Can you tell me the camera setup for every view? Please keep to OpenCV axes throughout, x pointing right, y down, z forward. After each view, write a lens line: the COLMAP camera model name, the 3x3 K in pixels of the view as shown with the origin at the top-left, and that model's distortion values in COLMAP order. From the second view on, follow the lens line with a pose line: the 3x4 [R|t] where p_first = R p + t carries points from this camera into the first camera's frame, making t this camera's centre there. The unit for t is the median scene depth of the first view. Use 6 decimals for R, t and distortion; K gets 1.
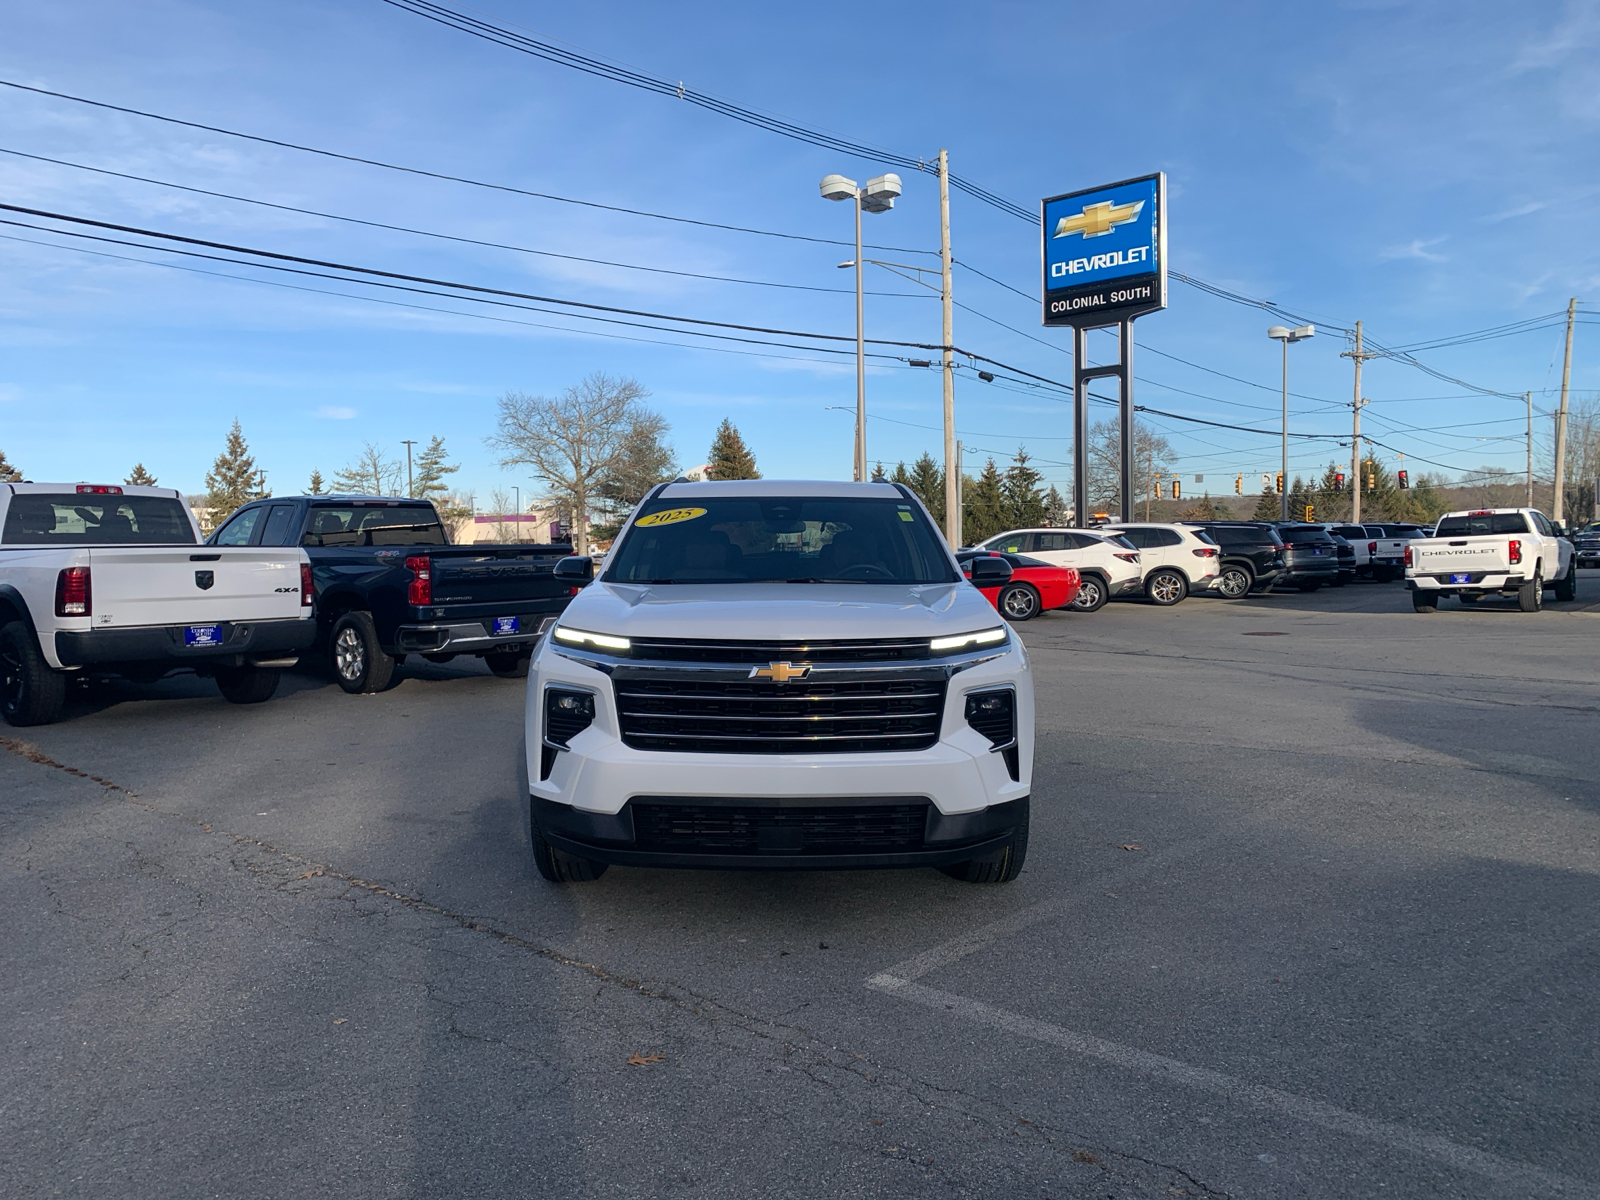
lens RADIAL K [[1215.6, 0, 797.1], [0, 1215.6, 608.5], [0, 0, 1]] dist [0.094601, -0.197204]
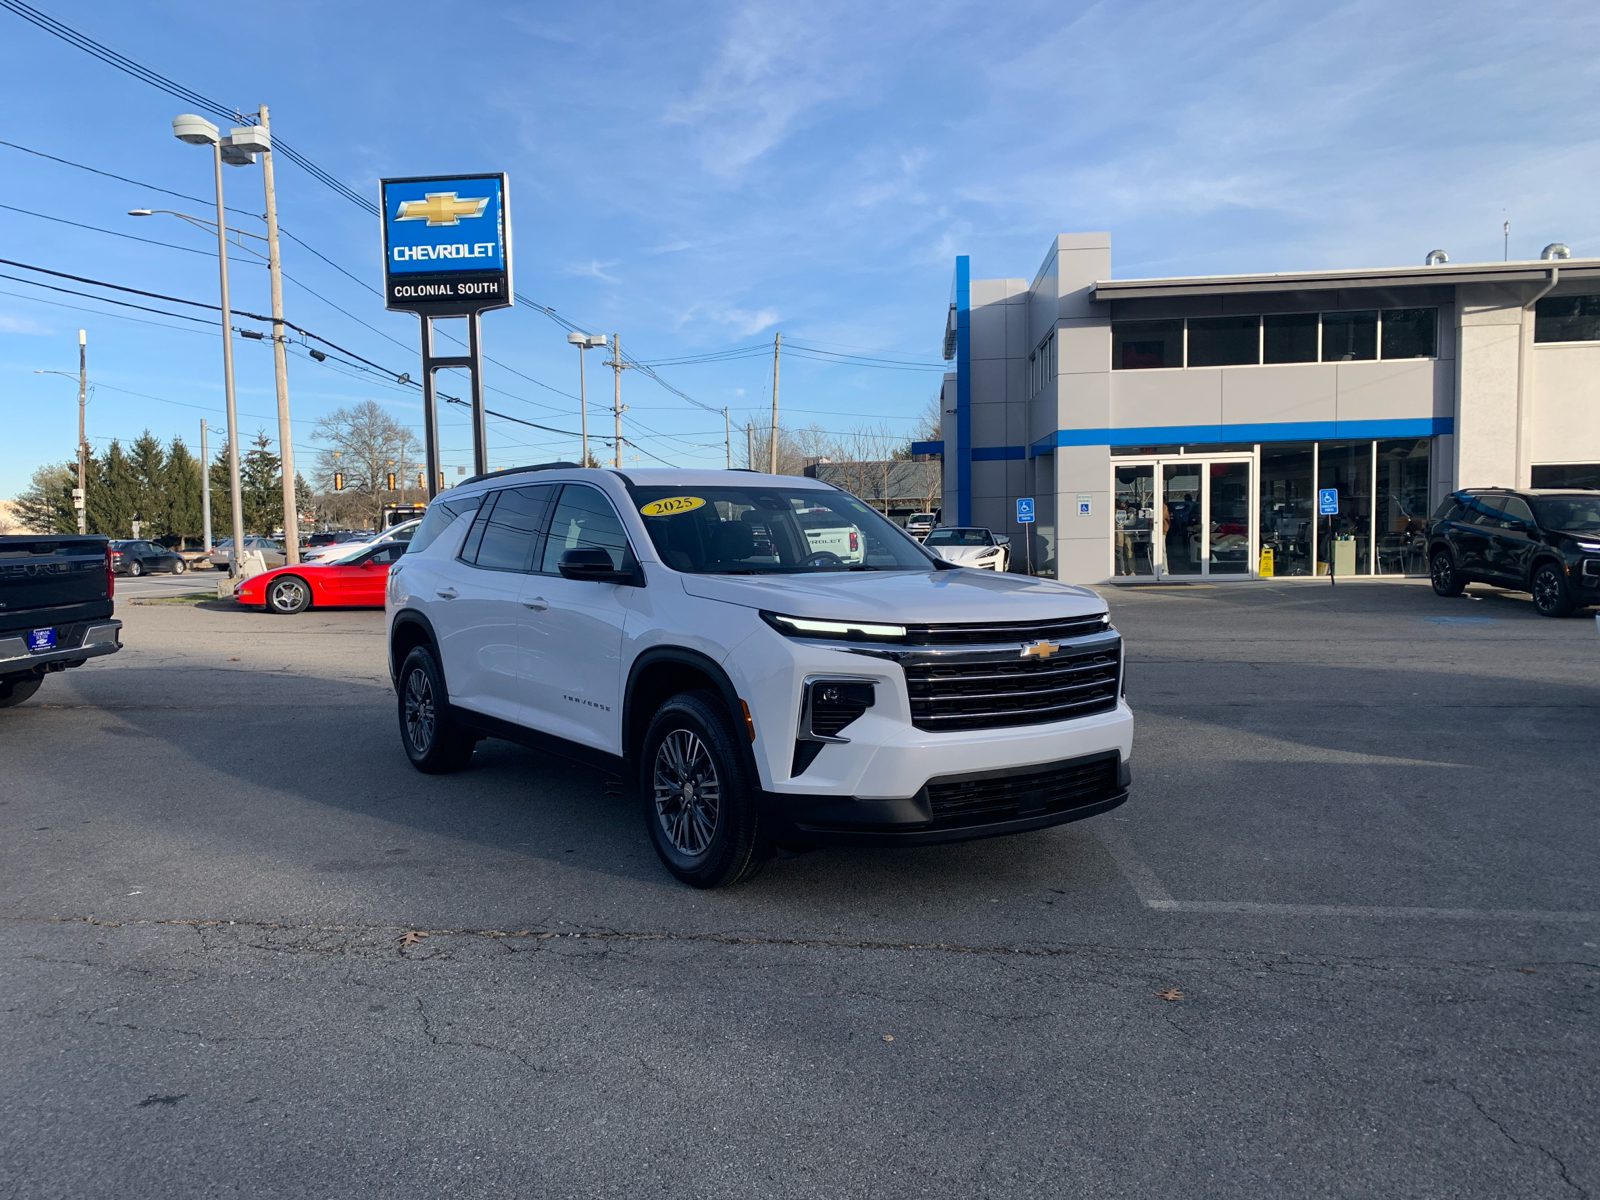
lens RADIAL K [[1211.3, 0, 805.3], [0, 1211.3, 592.8], [0, 0, 1]] dist [0.024452, -0.012788]
pose [[0.811887, -0.030521, 0.583016, -0.192292], [0.032926, 0.999437, 0.006469, -0.002922], [-0.582885, 0.013944, 0.812435, 0.054037]]
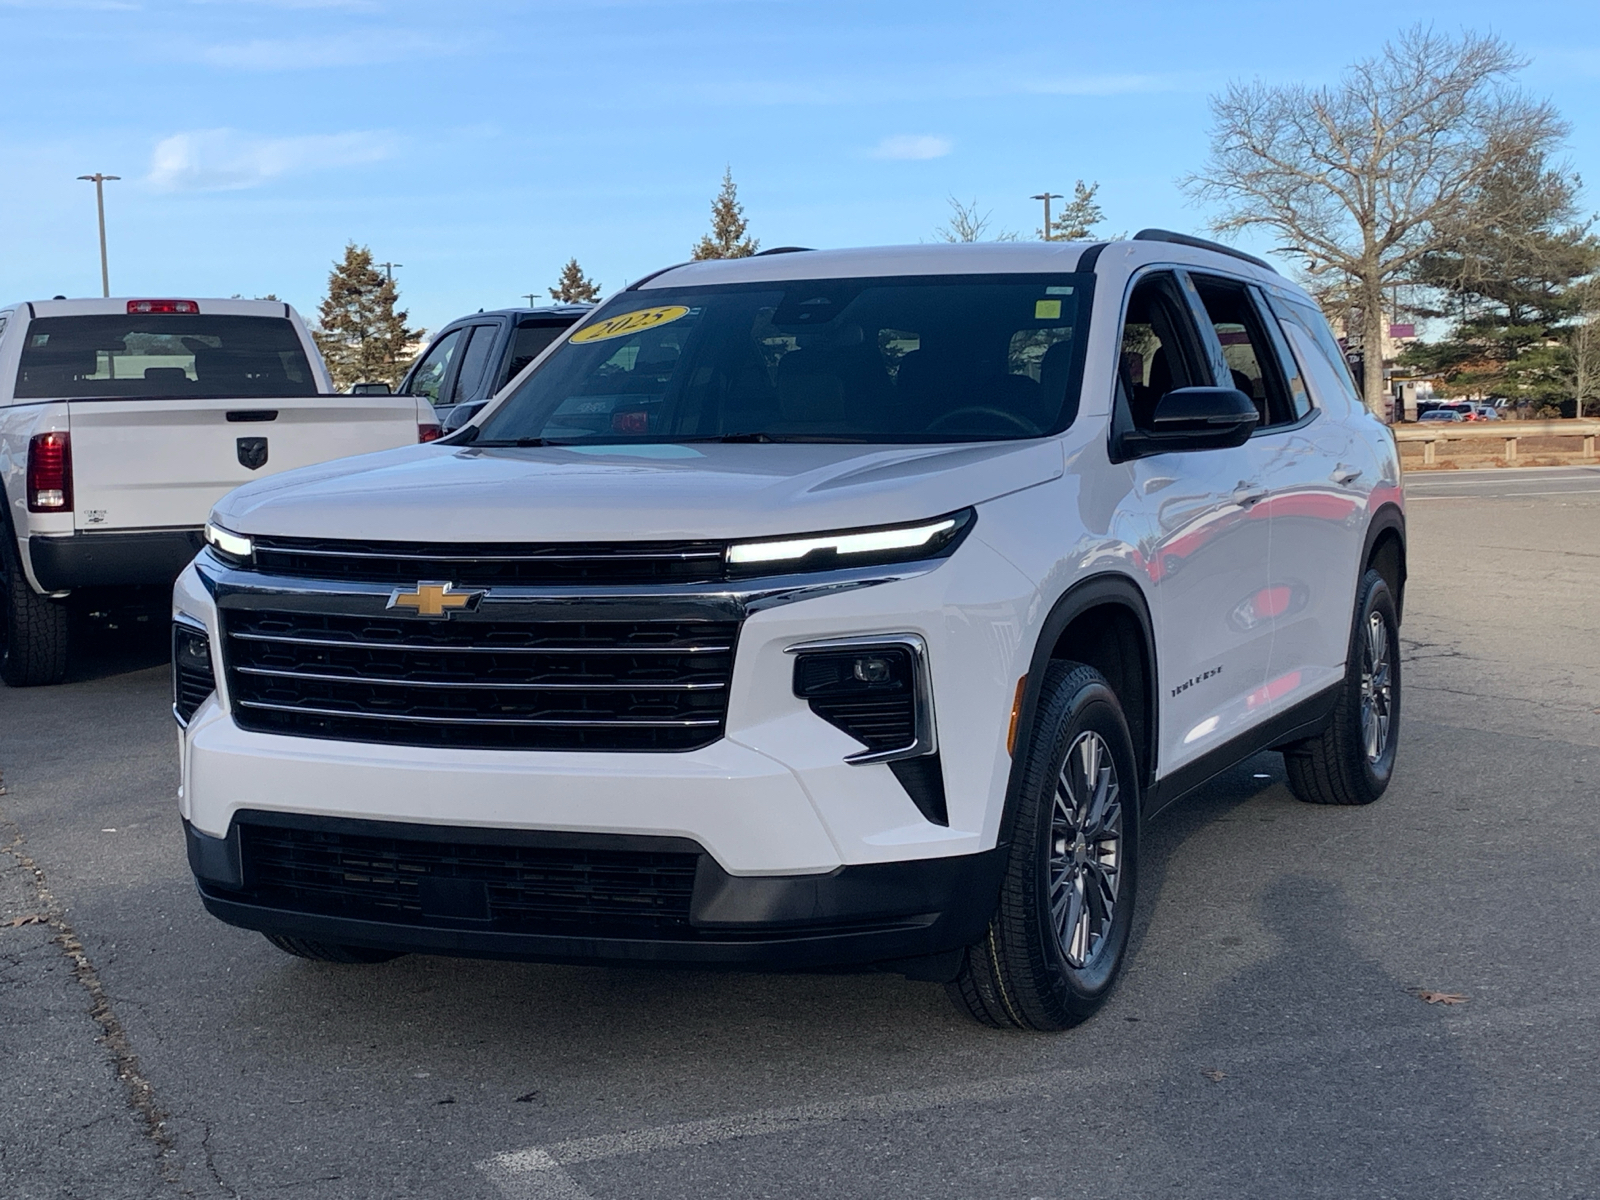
lens RADIAL K [[2431.5, 0, 792.6], [0, 2431.5, 614.9], [0, 0, 1]] dist [0.100288, -0.155370]
pose [[0.906133, 0.020168, -0.422512, 0.140654], [-0.002892, 0.999135, 0.041491, 0.002985], [0.422983, -0.036374, 0.905407, 0.014408]]
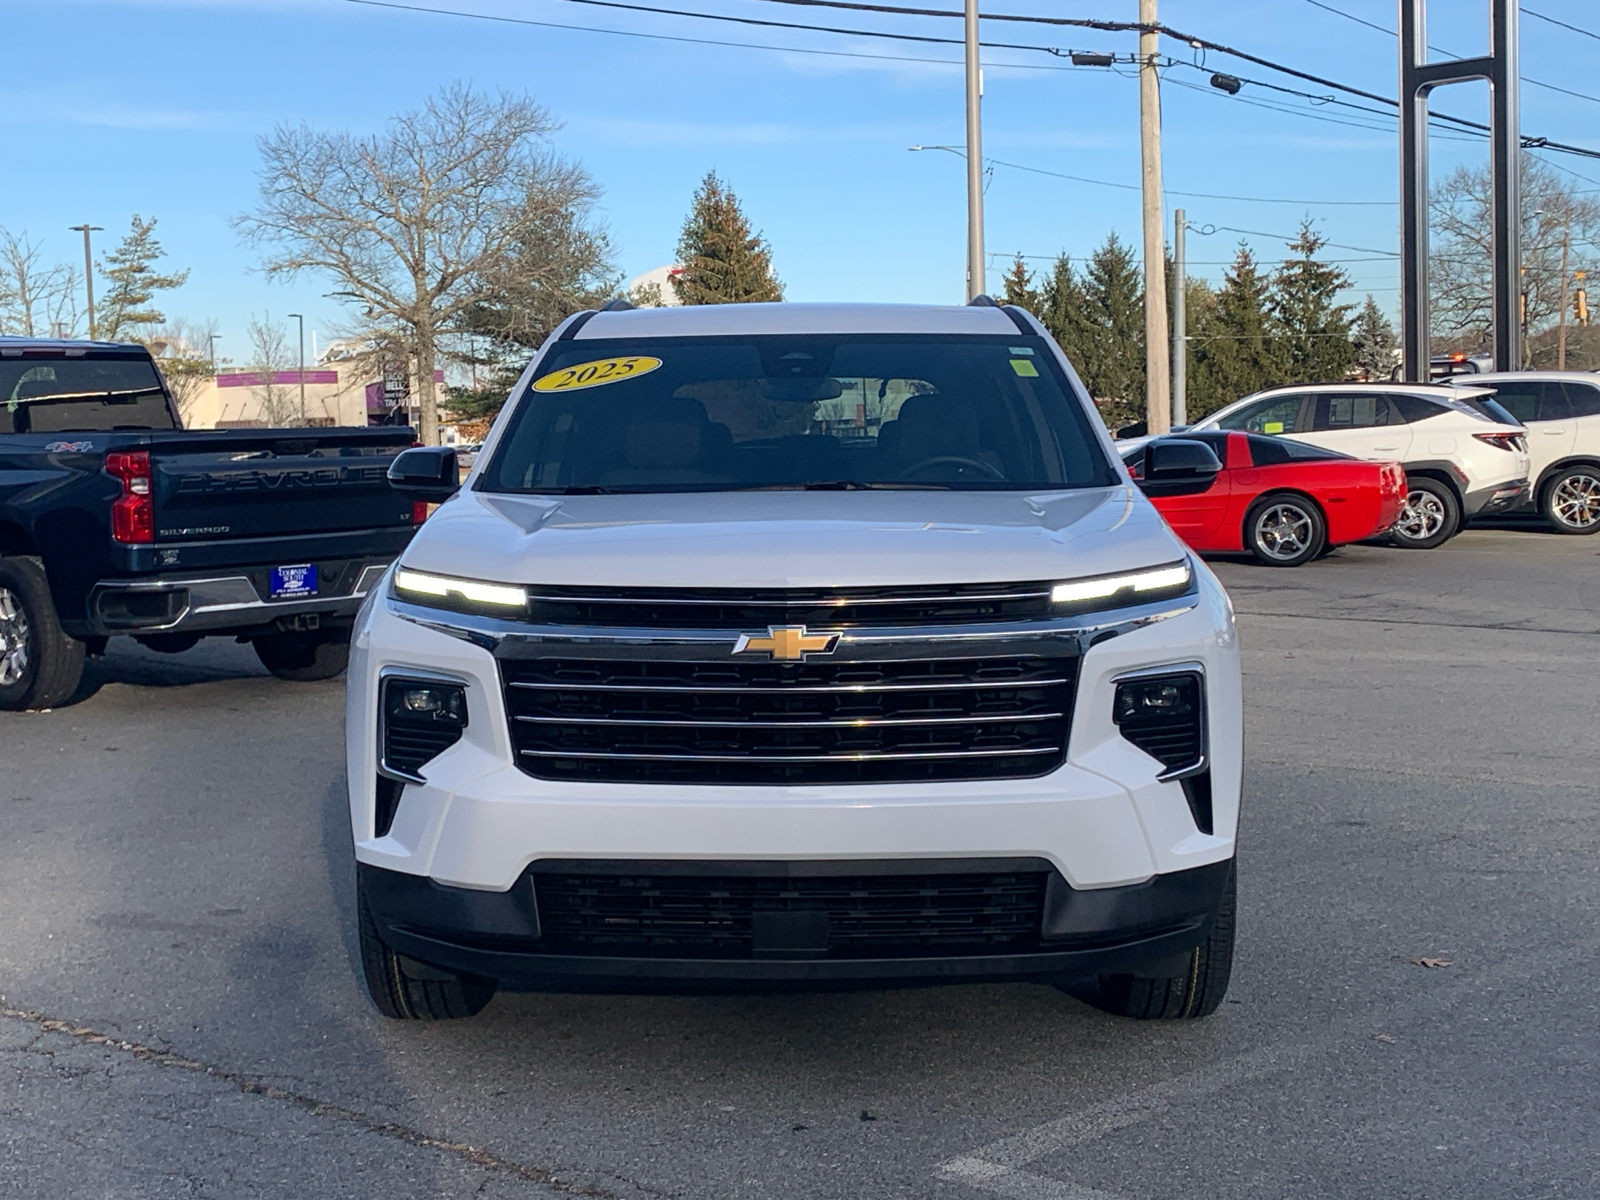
lens RADIAL K [[2431.5, 0, 792.6], [0, 2431.5, 614.9], [0, 0, 1]] dist [0.100288, -0.155370]
pose [[0.999588, -0.008708, -0.027357, 0.004681], [0.009414, 0.999623, 0.025801, 0.002206], [0.027122, -0.026048, 0.999293, -0.034791]]
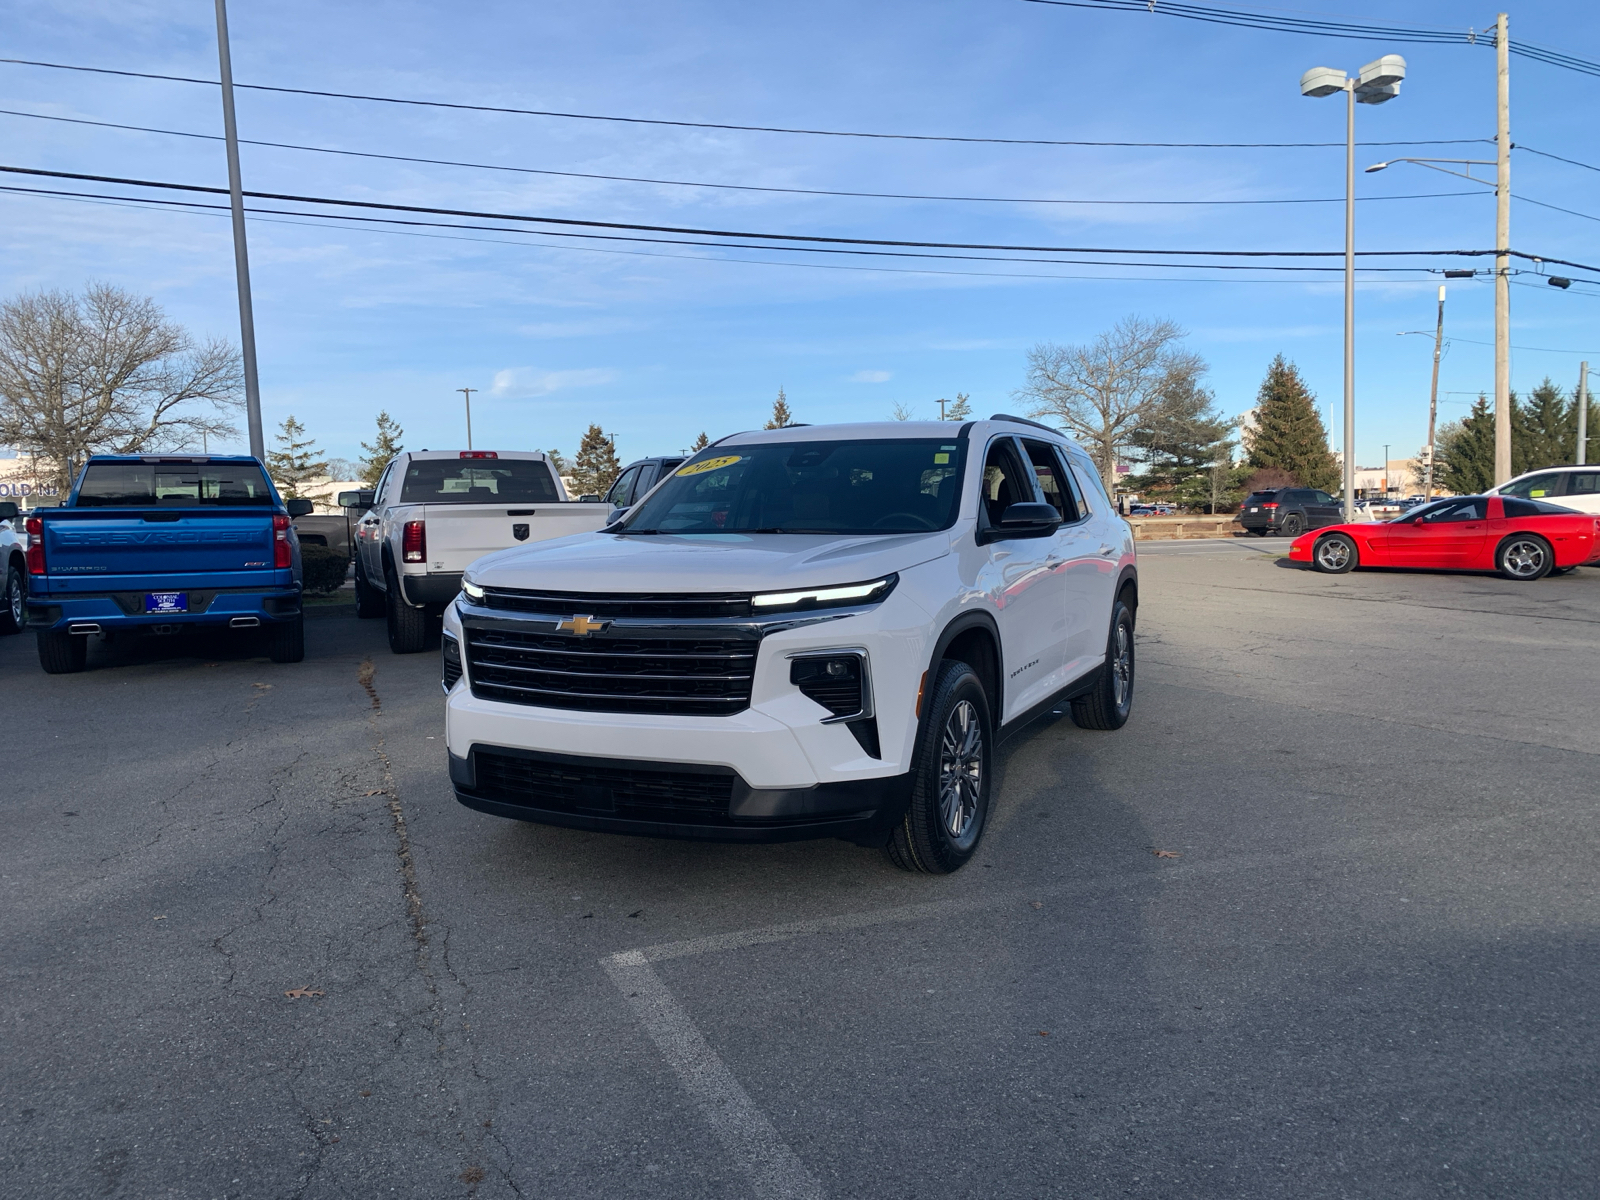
lens RADIAL K [[1220.5, 0, 781.9], [0, 1220.5, 597.7], [0, 0, 1]] dist [0.064933, -0.099150]
pose [[0.894690, 0.022018, -0.446145, 0.129188], [-0.008852, 0.999462, 0.031573, -0.000215], [0.446600, -0.024299, 0.894404, 0.048775]]
